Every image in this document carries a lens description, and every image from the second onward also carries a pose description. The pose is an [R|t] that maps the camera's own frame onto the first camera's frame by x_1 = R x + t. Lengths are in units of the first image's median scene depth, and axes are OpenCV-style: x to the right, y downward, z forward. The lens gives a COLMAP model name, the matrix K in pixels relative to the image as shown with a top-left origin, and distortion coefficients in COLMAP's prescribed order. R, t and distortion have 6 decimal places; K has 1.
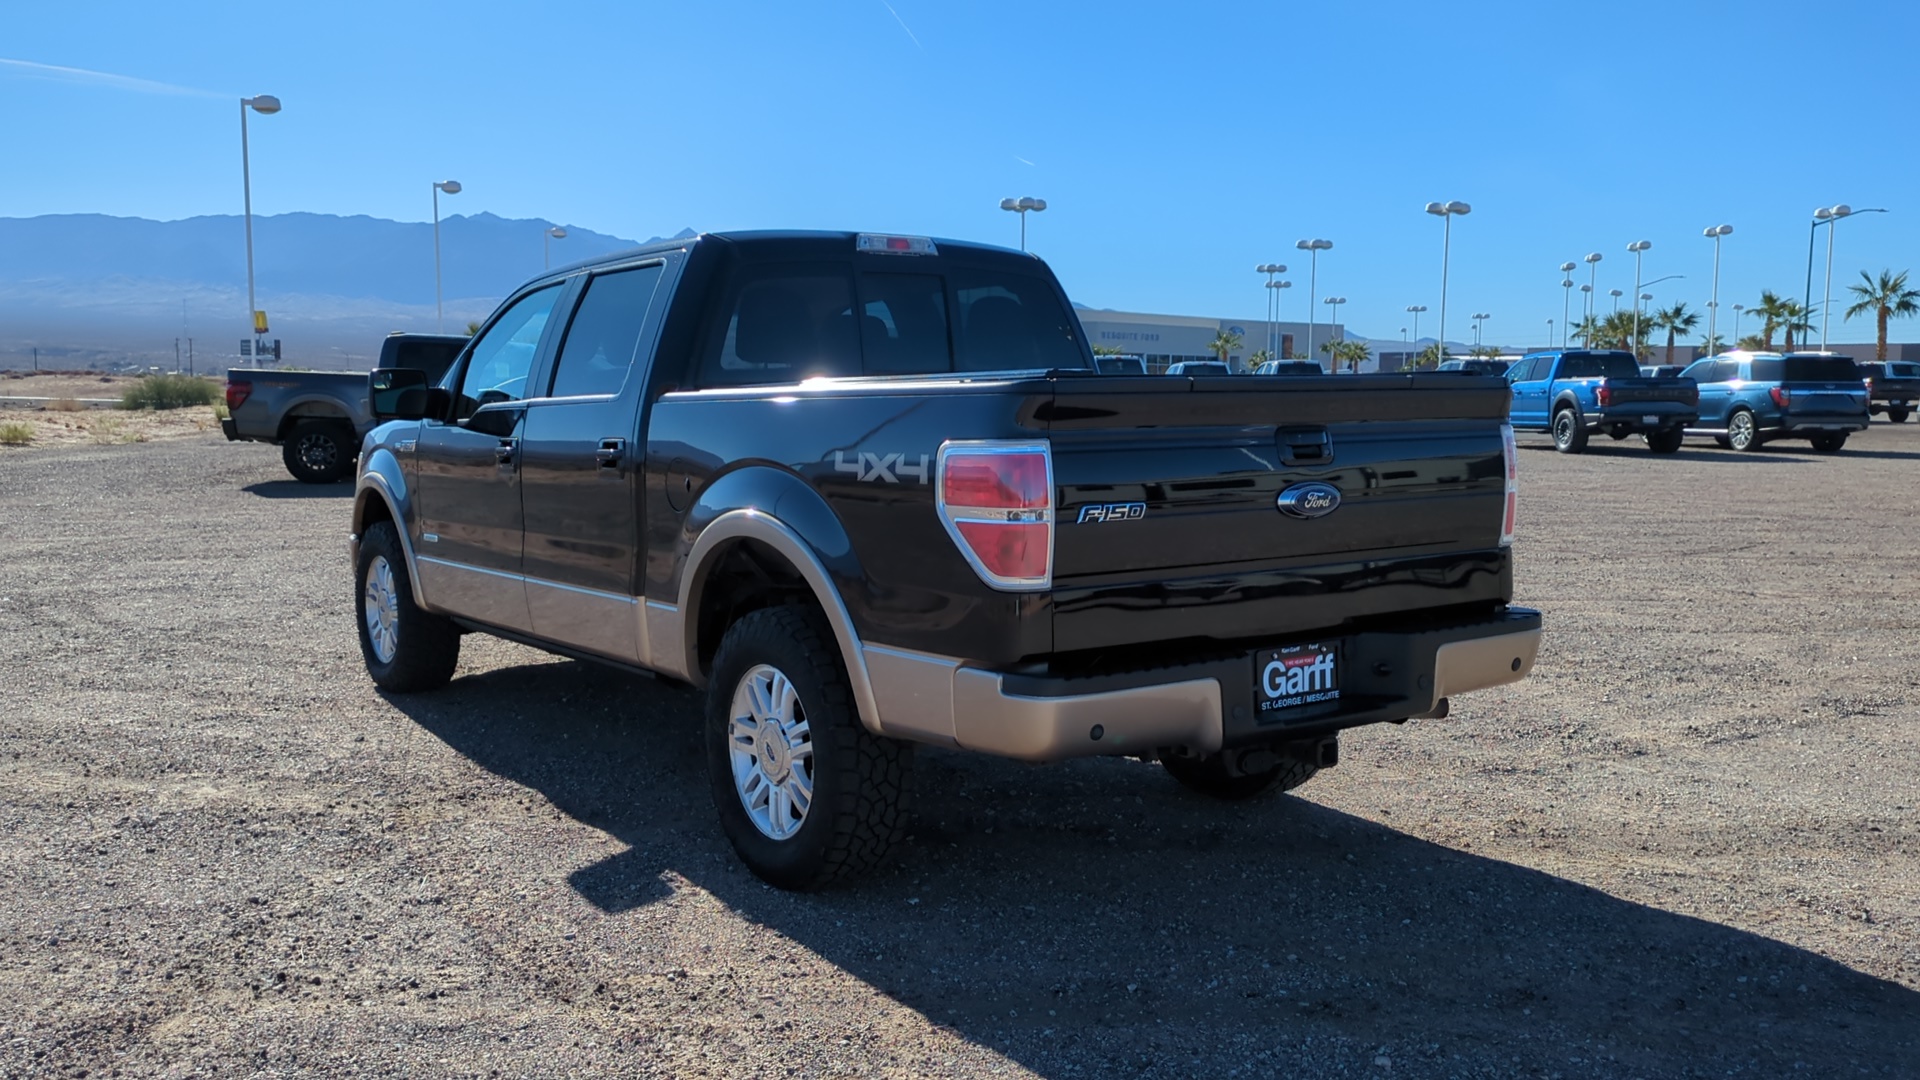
lens RADIAL K [[1633.6, 0, 966.8], [0, 1633.6, 545.6], [0, 0, 1]] dist [0.053485, -0.079276]
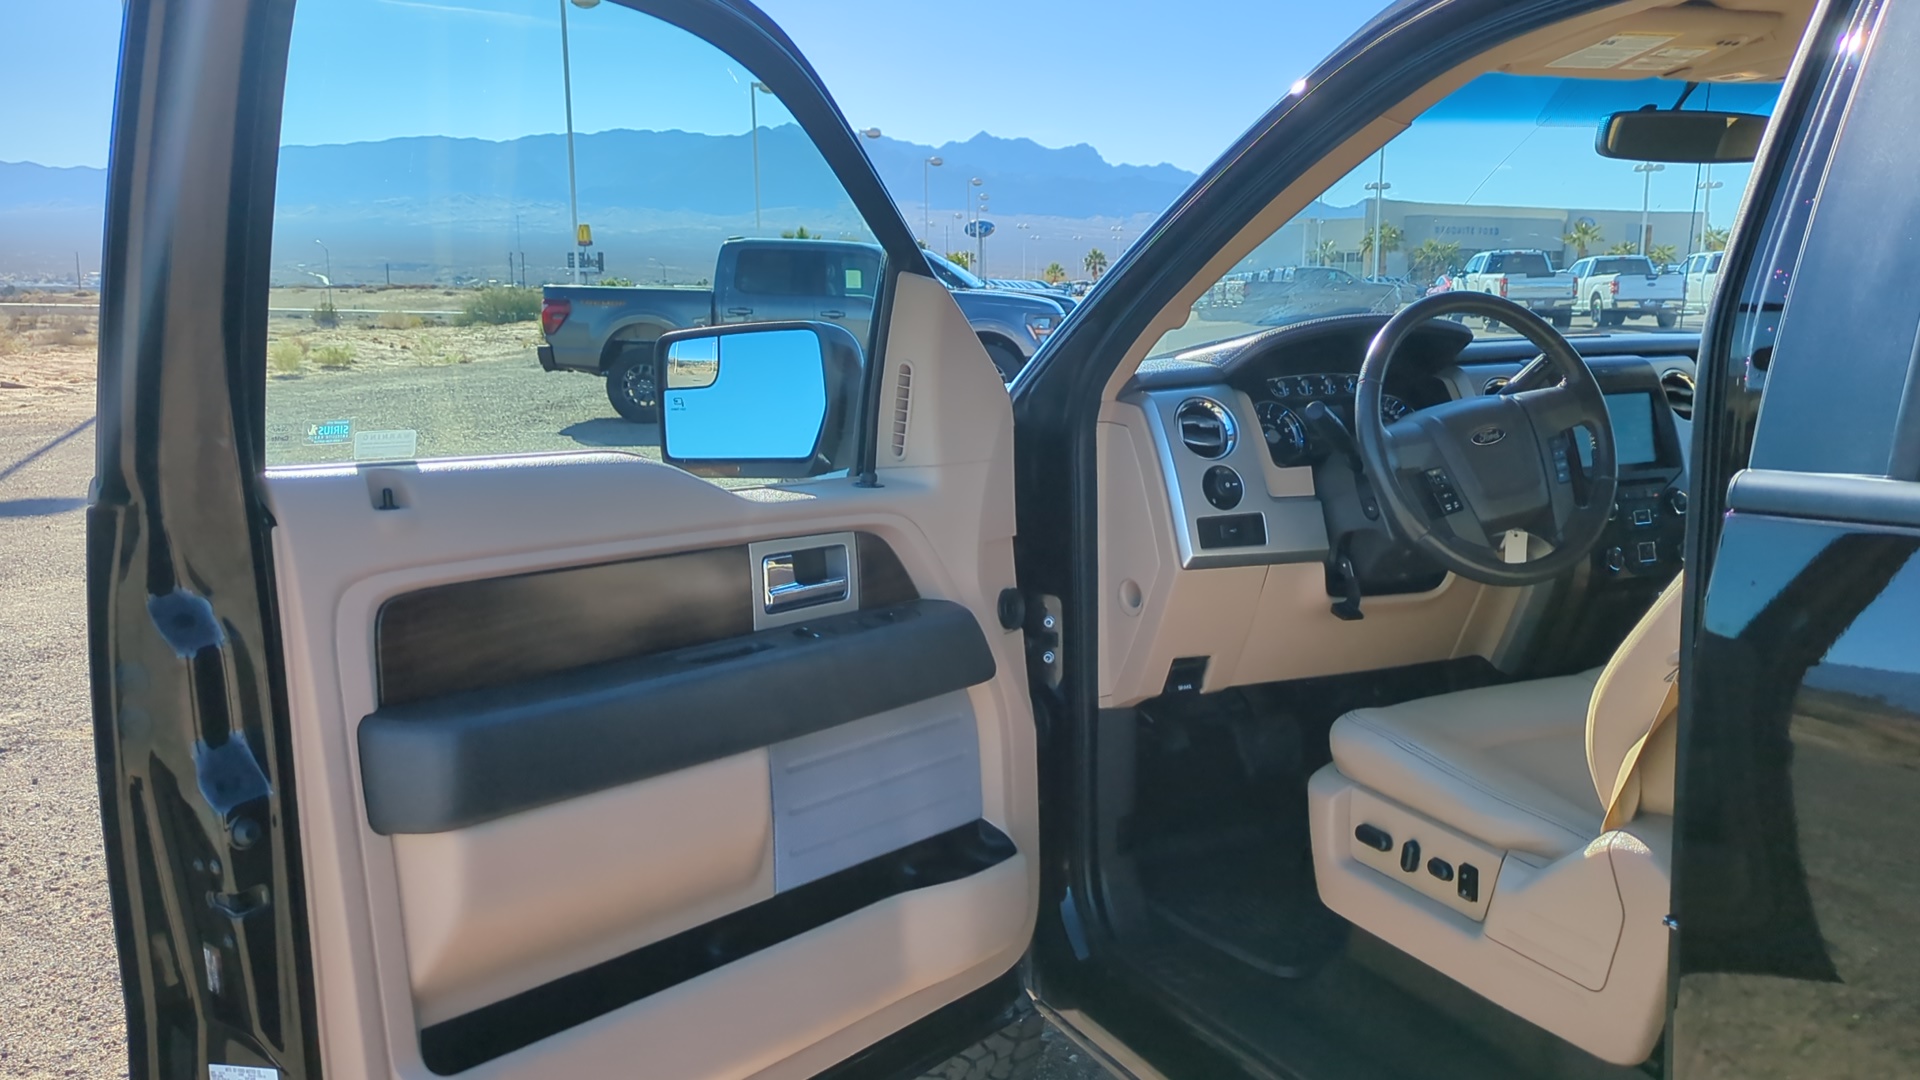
lens RADIAL K [[1633.6, 0, 965.9], [0, 1633.6, 557.4], [0, 0, 1]] dist [0.053485, -0.079276]
pose [[0.983987, 0.014938, -0.177611, -0.053561], [-0.003338, 0.997852, 0.065430, -0.015031], [0.178206, -0.063789, 0.981923, 0.129318]]
